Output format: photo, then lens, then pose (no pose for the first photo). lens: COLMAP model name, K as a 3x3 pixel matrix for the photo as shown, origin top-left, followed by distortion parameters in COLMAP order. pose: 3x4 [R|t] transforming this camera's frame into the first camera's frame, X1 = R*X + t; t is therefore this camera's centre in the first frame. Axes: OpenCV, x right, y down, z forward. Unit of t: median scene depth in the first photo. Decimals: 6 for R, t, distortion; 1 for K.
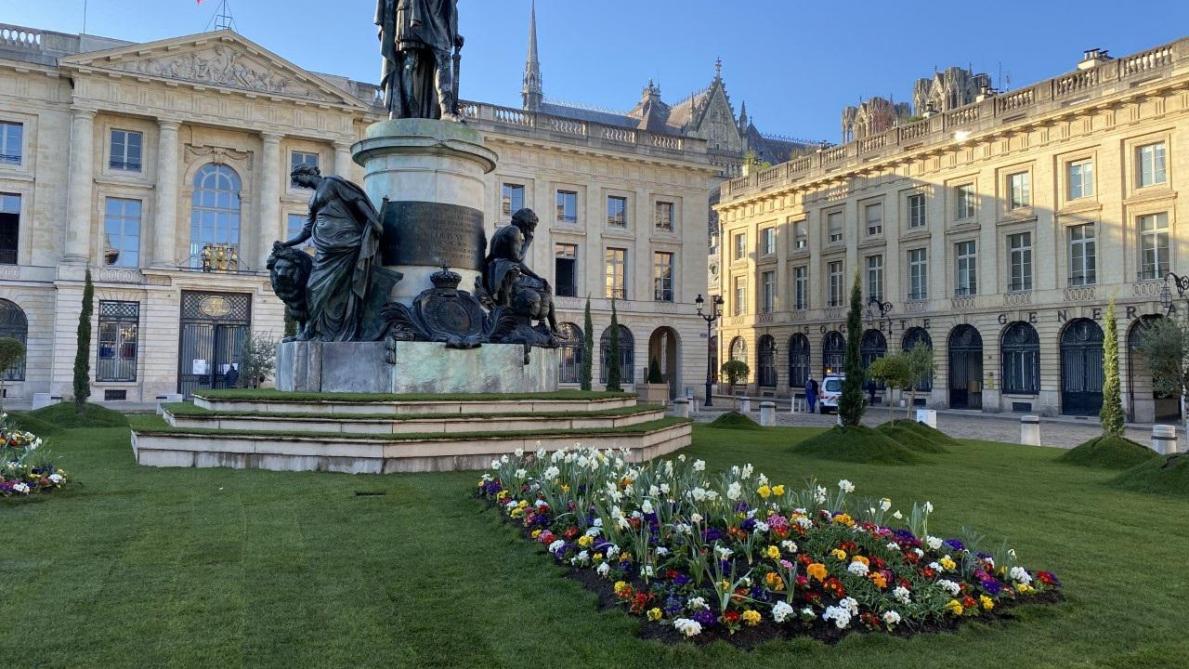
lens RADIAL K [[904.1, 0, 593.4], [0, 904.1, 320.2], [0, 0, 1]] dist [0.033730, -0.026575]
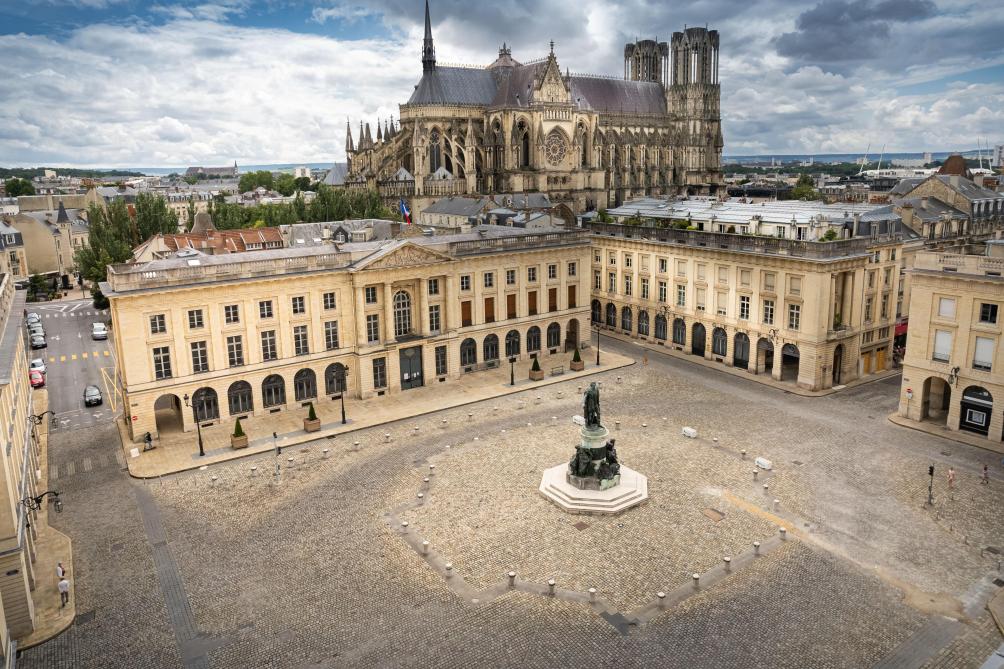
lens RADIAL K [[675.1, 0, 497.3], [0, 675.1, 291.5], [0, 0, 1]] dist [-0.060151, 0.048943]
pose [[0.993798, -0.051543, 0.098536, -0.331696], [0.025925, 0.969066, 0.245435, -0.587537], [-0.108138, -0.241358, 0.964392, -0.718417]]
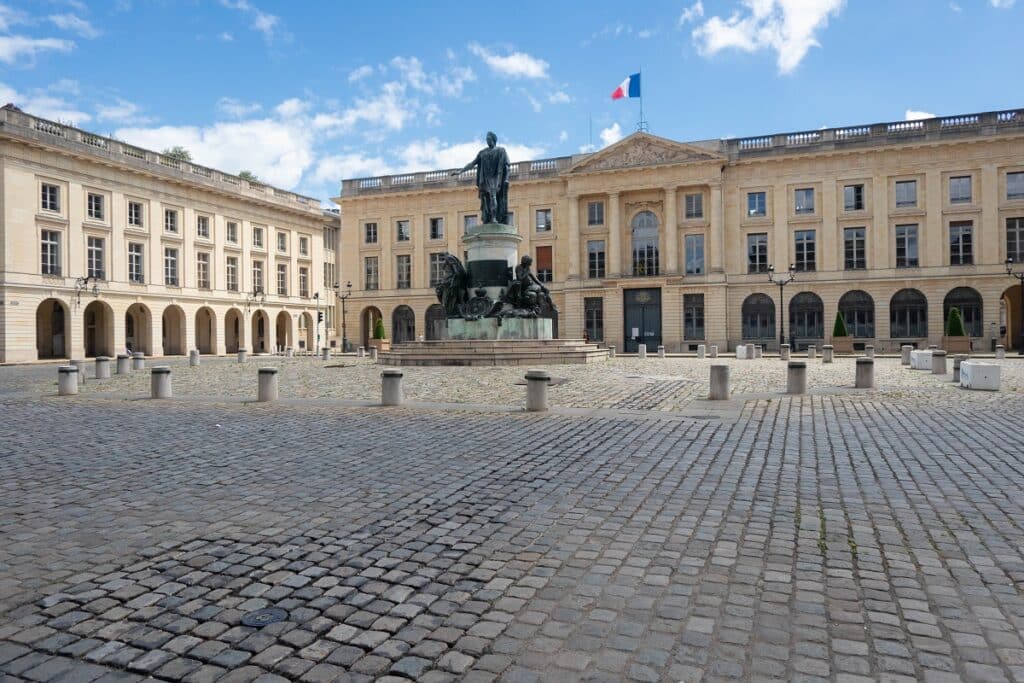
lens RADIAL K [[693.0, 0, 512.0], [0, 693.0, 341.5], [0, 0, 1]] dist [-0.006788, -0.000238]
pose [[0.649664, -0.017914, -0.760010, 0.390966], [0.065388, 0.997334, 0.032386, 0.010003], [0.757404, -0.070736, 0.649104, -0.033046]]
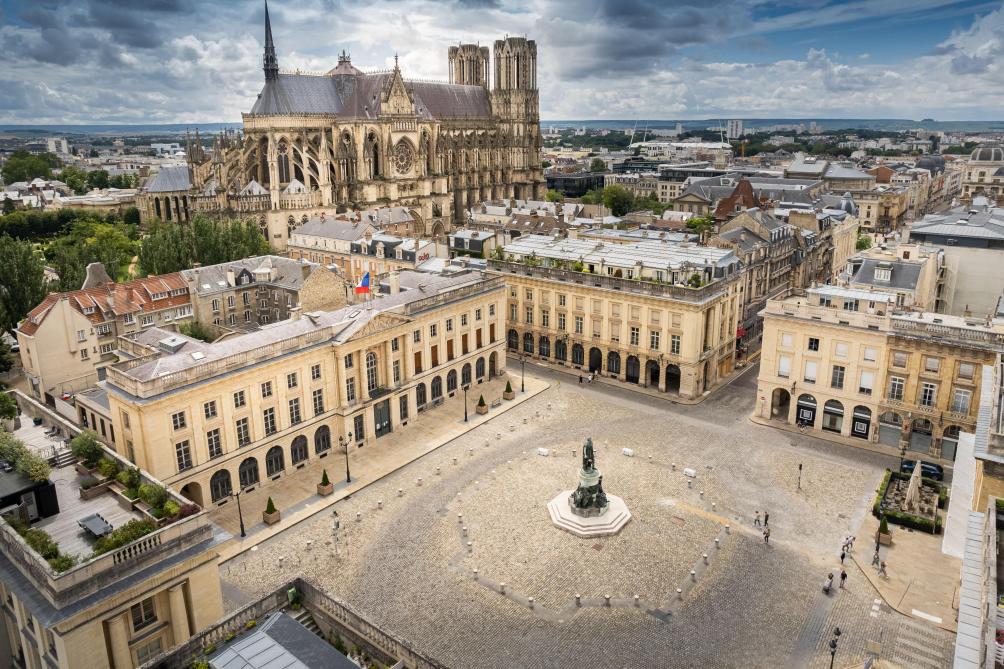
lens RADIAL K [[675.1, 0, 497.3], [0, 675.1, 291.5], [0, 0, 1]] dist [-0.060151, 0.048943]
pose [[0.910351, -0.121675, 0.395546, -0.820863], [-0.004370, 0.952921, 0.303188, -0.932049], [-0.413814, -0.277737, 0.866960, -0.812743]]
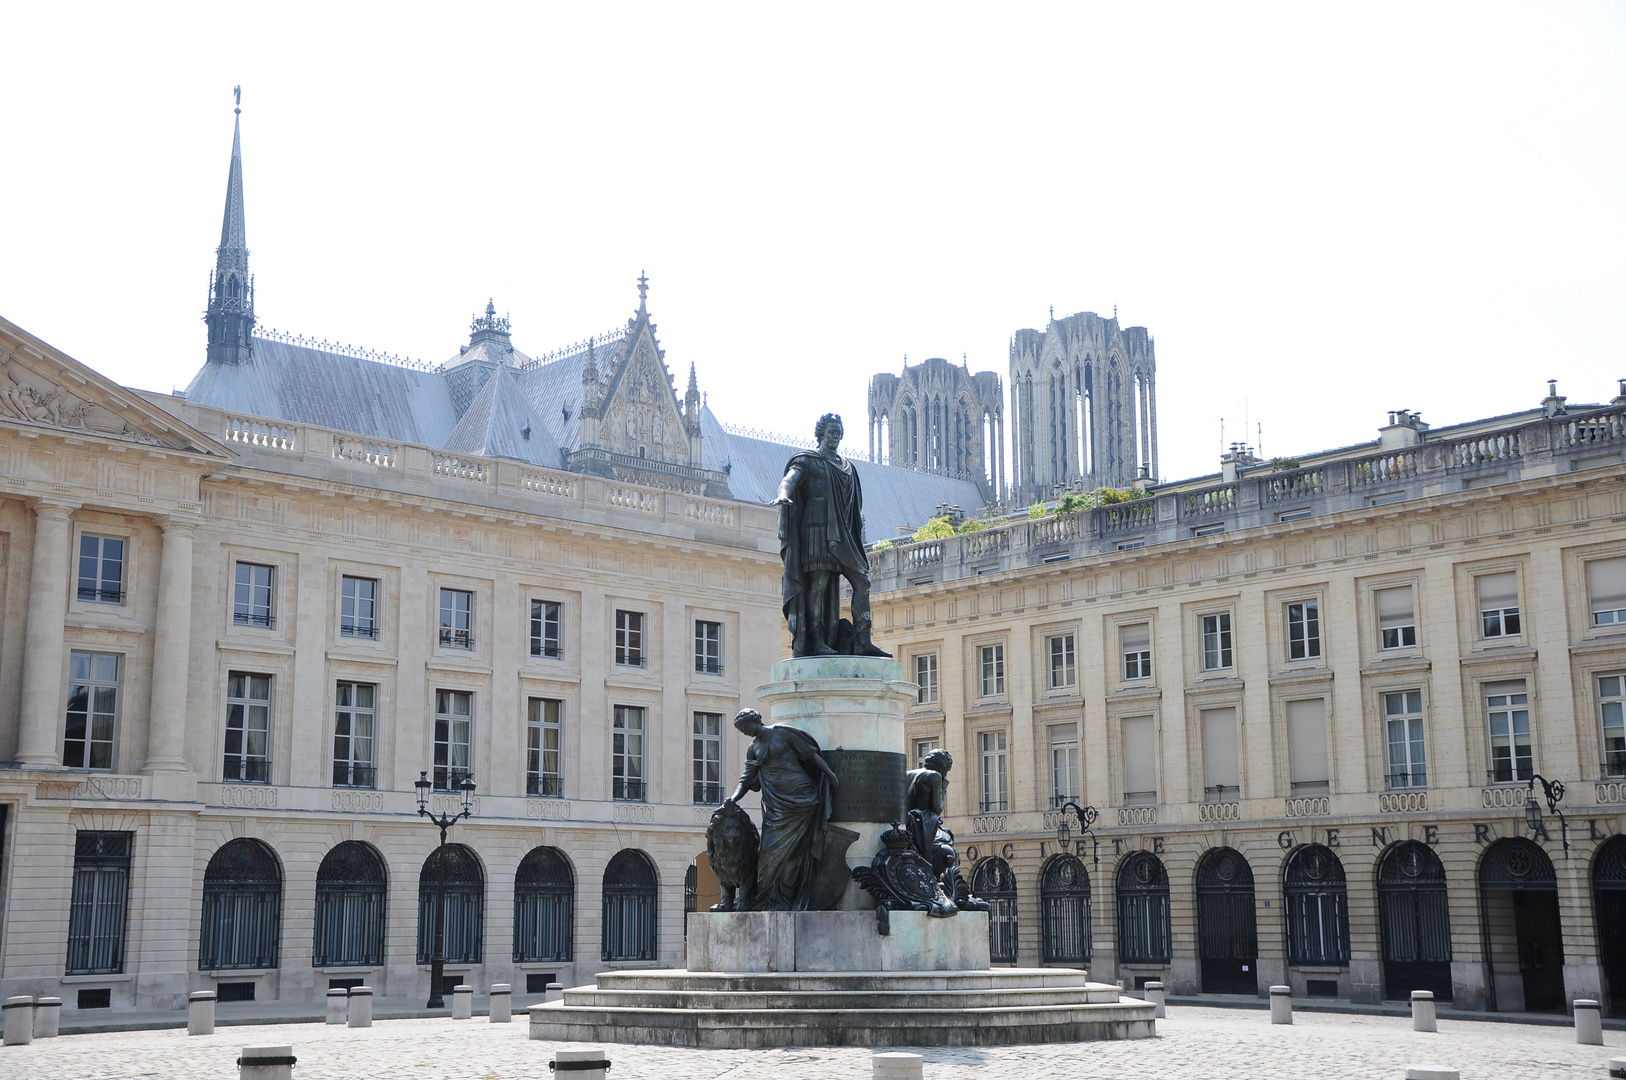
lens RADIAL K [[2113.4, 0, 813.0], [0, 2113.4, 540.0], [0, 0, 1]] dist [0.123308, 0.085761]
pose [[0.964472, 0.031979, 0.262241, -0.249180], [0.001173, 0.992118, -0.125298, -0.023183], [-0.264181, 0.121154, 0.956833, -0.322875]]
